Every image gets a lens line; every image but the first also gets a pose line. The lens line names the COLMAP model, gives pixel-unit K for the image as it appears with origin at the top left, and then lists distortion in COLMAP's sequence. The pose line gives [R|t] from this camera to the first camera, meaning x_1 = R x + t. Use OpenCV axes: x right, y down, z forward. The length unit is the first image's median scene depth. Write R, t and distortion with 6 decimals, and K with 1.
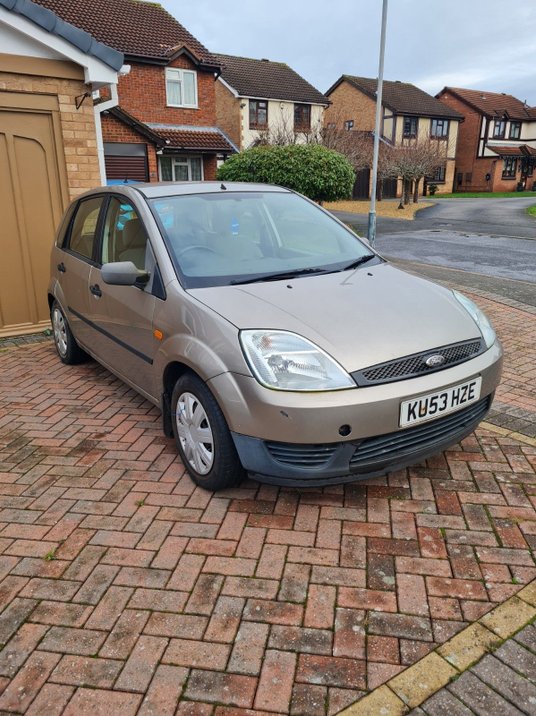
lens RADIAL K [[555.9, 0, 268.0], [0, 555.9, 358.0], [0, 0, 1]] dist [-0.122992, -0.000644]
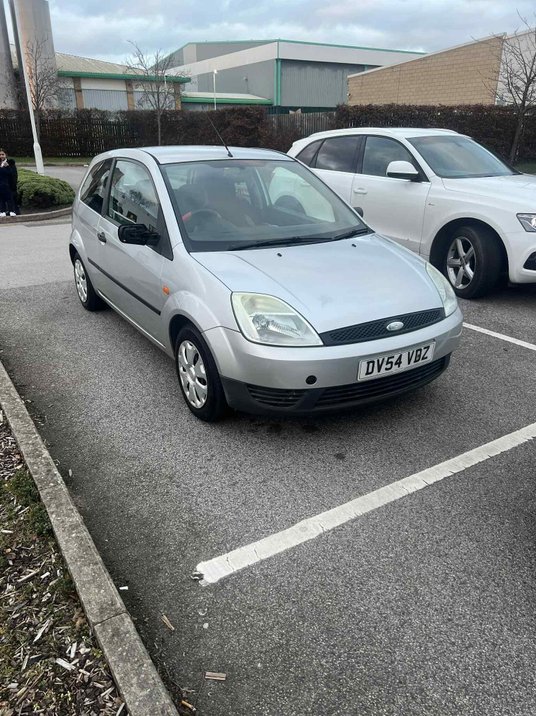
lens RADIAL K [[555.9, 0, 268.0], [0, 555.9, 358.0], [0, 0, 1]] dist [-0.122992, -0.000644]
pose [[0.998212, 0.058695, -0.011330, 0.047877], [-0.057058, 0.992037, 0.112282, -0.045494], [0.017830, -0.111434, 0.993612, -0.199769]]
